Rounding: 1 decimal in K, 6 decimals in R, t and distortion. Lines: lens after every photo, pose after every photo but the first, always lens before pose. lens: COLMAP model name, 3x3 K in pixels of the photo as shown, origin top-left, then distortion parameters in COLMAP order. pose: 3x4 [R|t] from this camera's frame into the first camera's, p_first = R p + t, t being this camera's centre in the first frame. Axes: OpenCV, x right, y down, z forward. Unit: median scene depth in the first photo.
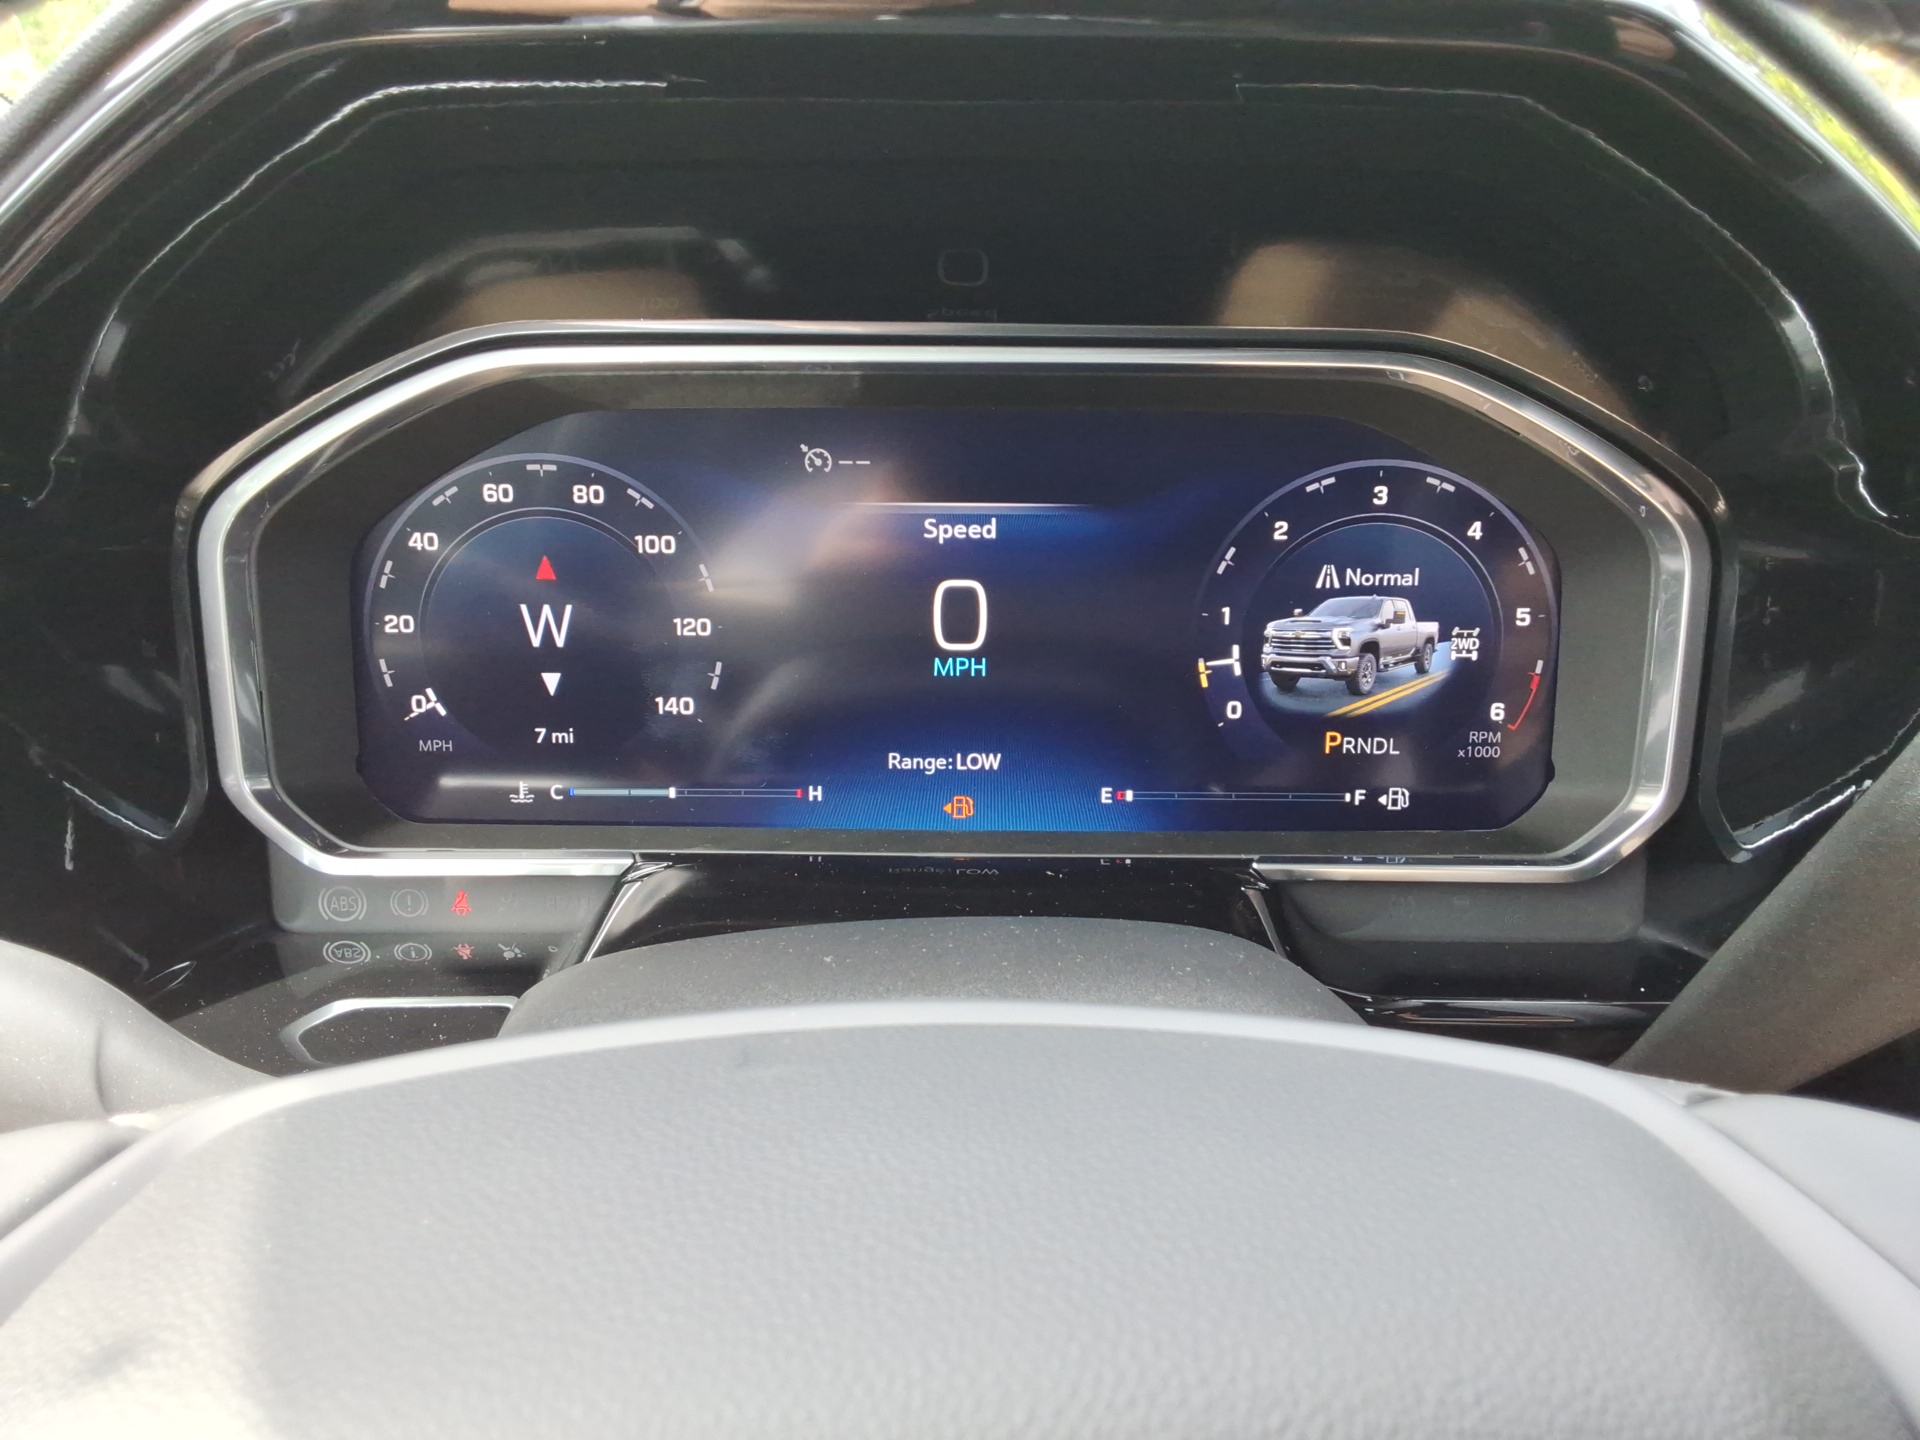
lens RADIAL K [[1544.3, 0, 978.2], [0, 1544.3, 719.1], [0, 0, 1]] dist [0.126119, -0.198504]
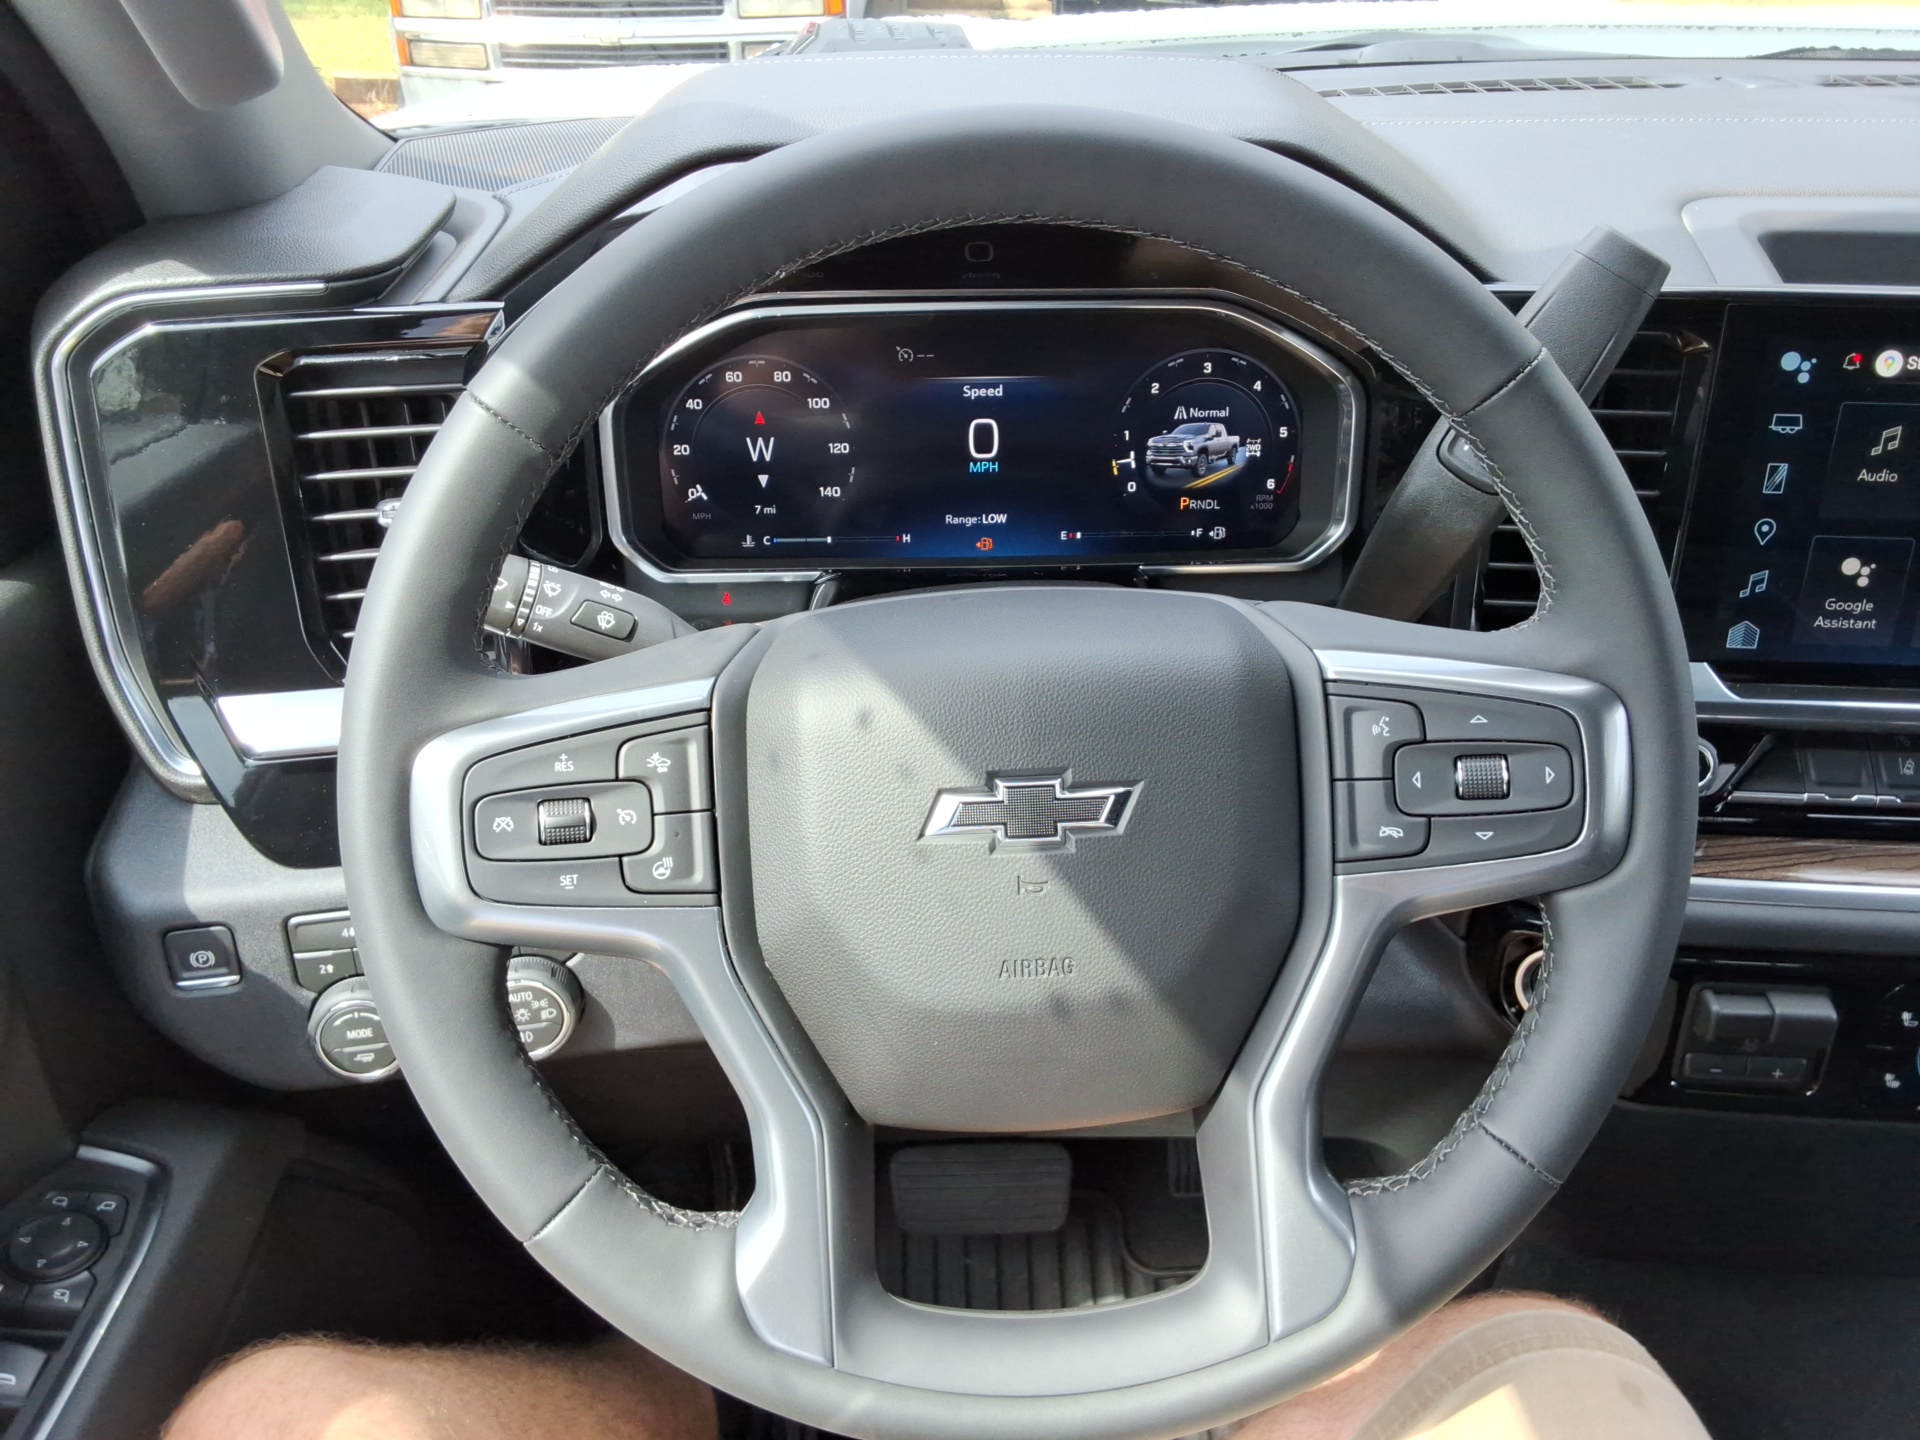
lens RADIAL K [[1544.3, 0, 968.4], [0, 1544.3, 714.6], [0, 0, 1]] dist [0.126119, -0.198504]
pose [[0.999269, -0.027672, 0.026382, -0.087896], [0.024016, 0.991222, 0.130009, 0.018611], [-0.029748, -0.129281, 0.991162, -0.879467]]
